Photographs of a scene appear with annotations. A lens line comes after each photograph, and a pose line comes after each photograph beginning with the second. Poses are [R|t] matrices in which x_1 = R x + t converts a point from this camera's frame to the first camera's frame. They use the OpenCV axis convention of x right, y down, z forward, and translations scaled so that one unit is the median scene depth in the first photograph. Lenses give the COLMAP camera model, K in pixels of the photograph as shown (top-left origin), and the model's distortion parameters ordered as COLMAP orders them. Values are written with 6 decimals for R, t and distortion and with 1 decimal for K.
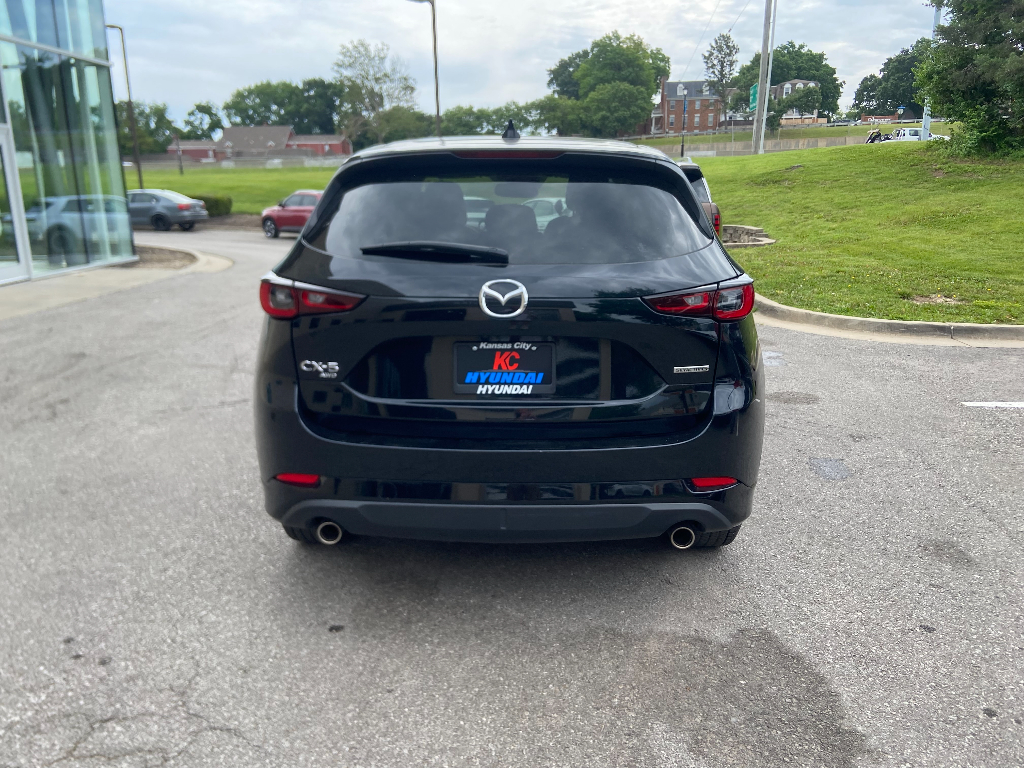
lens RADIAL K [[770.5, 0, 518.7], [0, 770.5, 380.5], [0, 0, 1]] dist [0.123389, -0.157046]
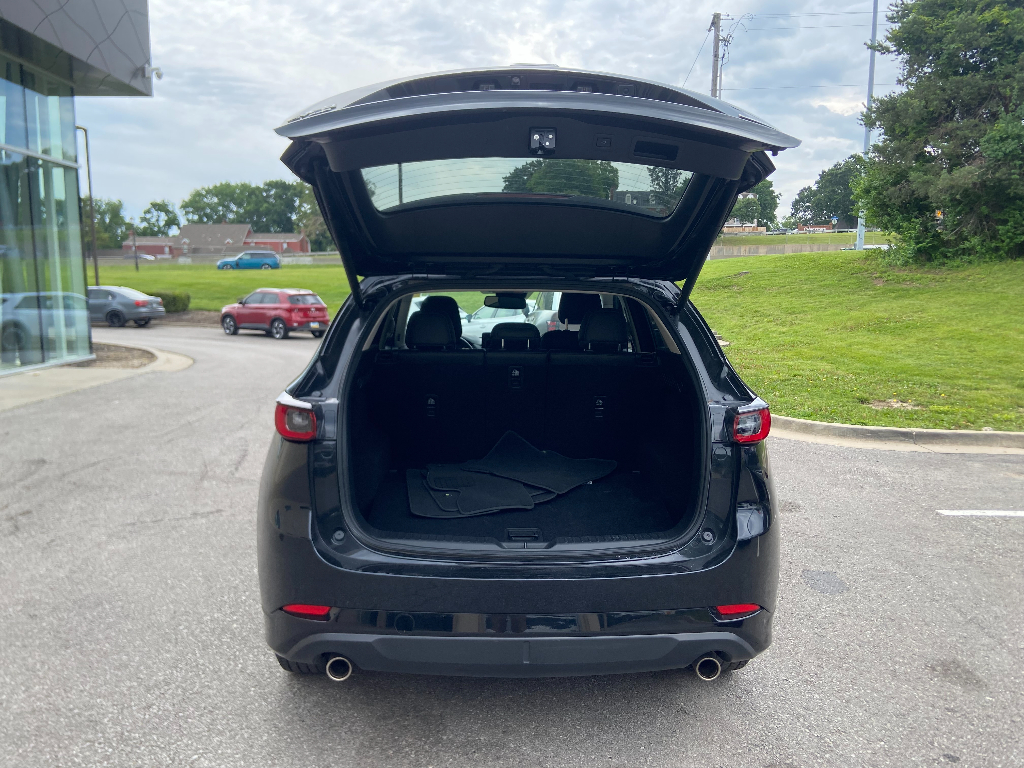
lens RADIAL K [[770.5, 0, 516.1], [0, 770.5, 388.5], [0, 0, 1]] dist [0.123389, -0.157046]
pose [[0.998443, 0.005000, 0.055563, -0.007797], [0.001215, 0.993790, -0.111264, -0.003355], [-0.055774, 0.111158, 0.992236, 0.000741]]
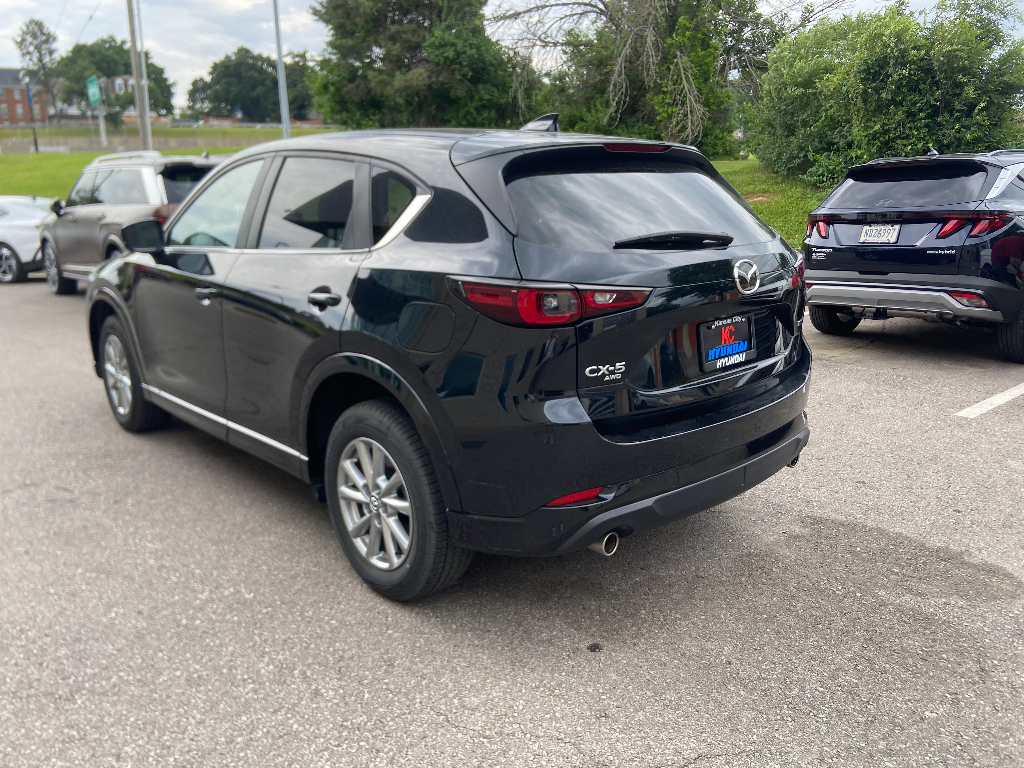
lens RADIAL K [[770.5, 0, 504.8], [0, 770.5, 369.5], [0, 0, 1]] dist [0.123389, -0.157046]
pose [[0.726397, -0.168338, 0.666340, -0.086716], [0.176909, 0.982667, 0.055398, -0.008219], [-0.664116, 0.077641, 0.743587, 0.033985]]
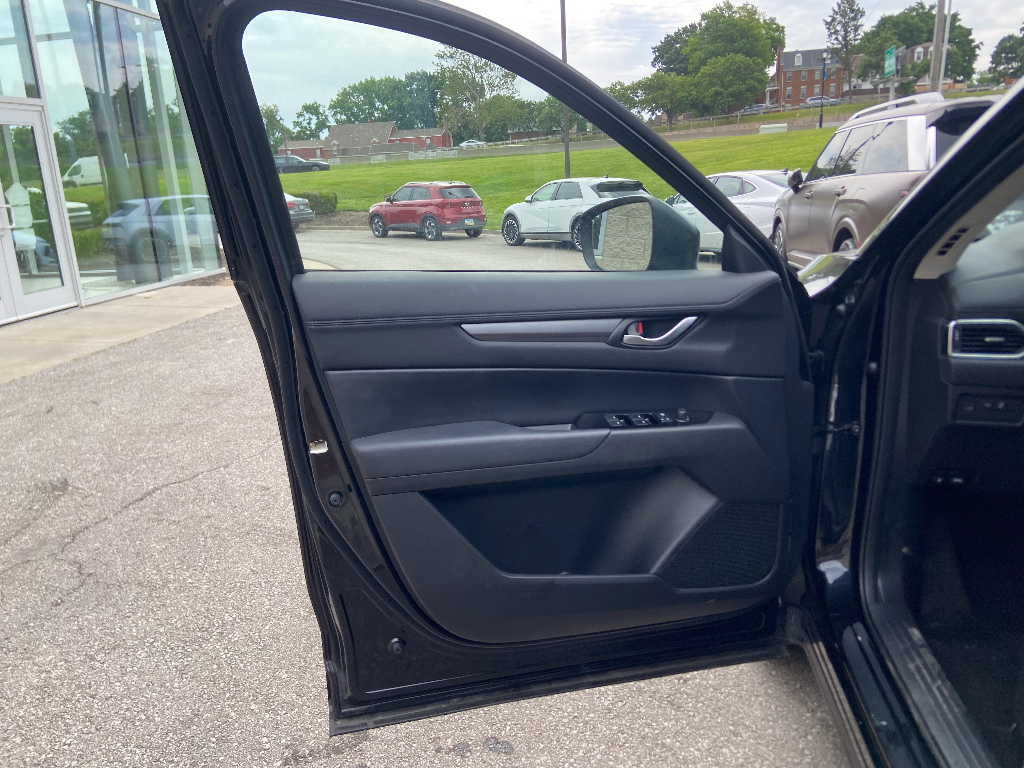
lens RADIAL K [[770.5, 0, 515.9], [0, 770.5, 380.7], [0, 0, 1]] dist [0.123389, -0.157046]
pose [[0.991689, -0.004514, -0.128582, -0.046690], [0.006370, 0.999881, 0.014028, -0.028410], [0.128503, -0.014730, 0.991600, 0.132695]]
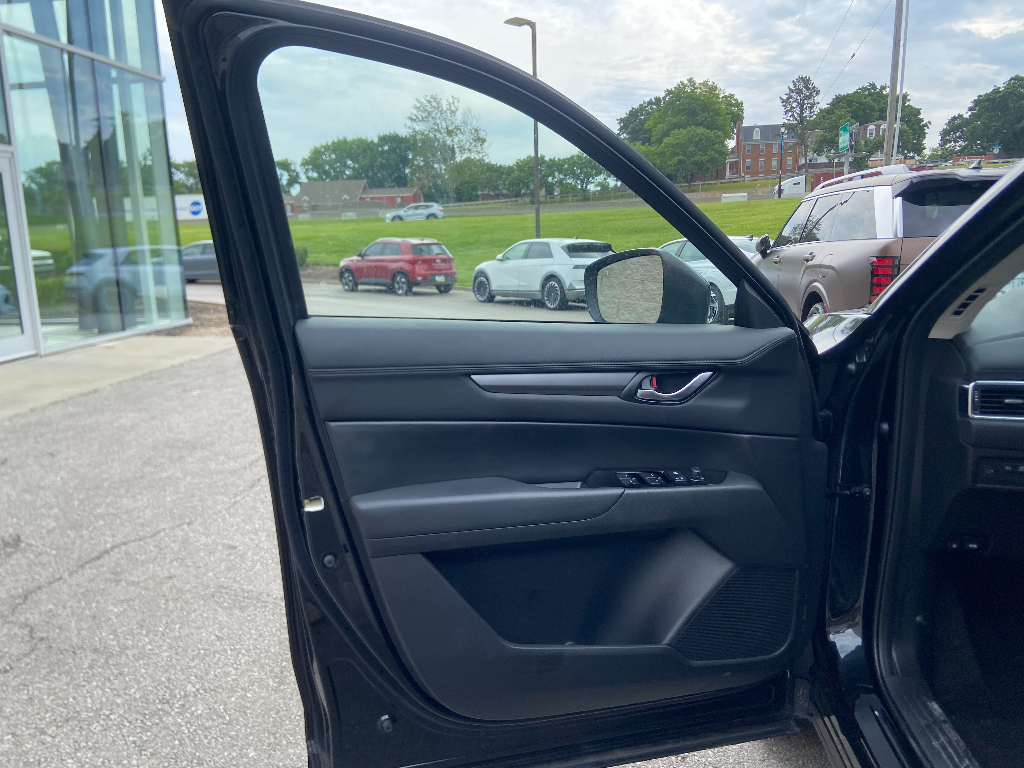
lens RADIAL K [[770.5, 0, 515.4], [0, 770.5, 383.4], [0, 0, 1]] dist [0.123389, -0.157046]
pose [[0.996366, 0.003416, -0.085107, -0.049682], [-0.008194, 0.998406, -0.055844, -0.028239], [0.084781, 0.056339, 0.994806, 0.134870]]
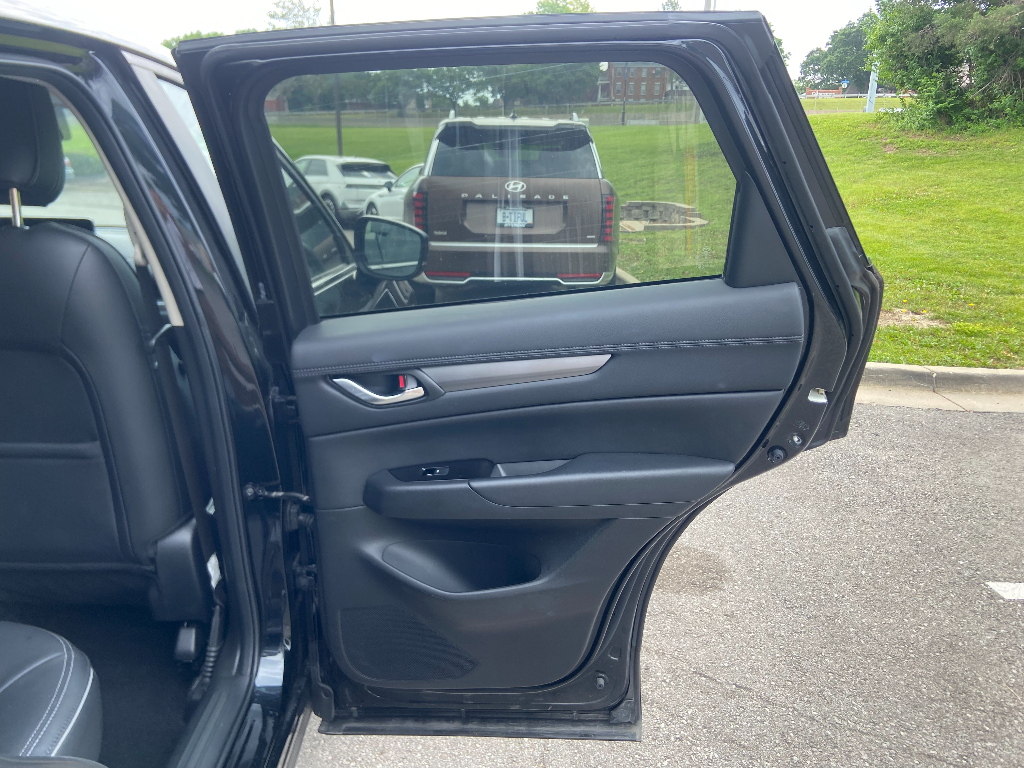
lens RADIAL K [[770.5, 0, 517.0], [0, 770.5, 377.6], [0, 0, 1]] dist [0.123389, -0.157046]
pose [[0.997798, 0.007957, 0.065853, 0.042904], [-0.010380, 0.999278, 0.036540, -0.024916], [-0.065514, -0.037143, 0.997160, 0.101343]]
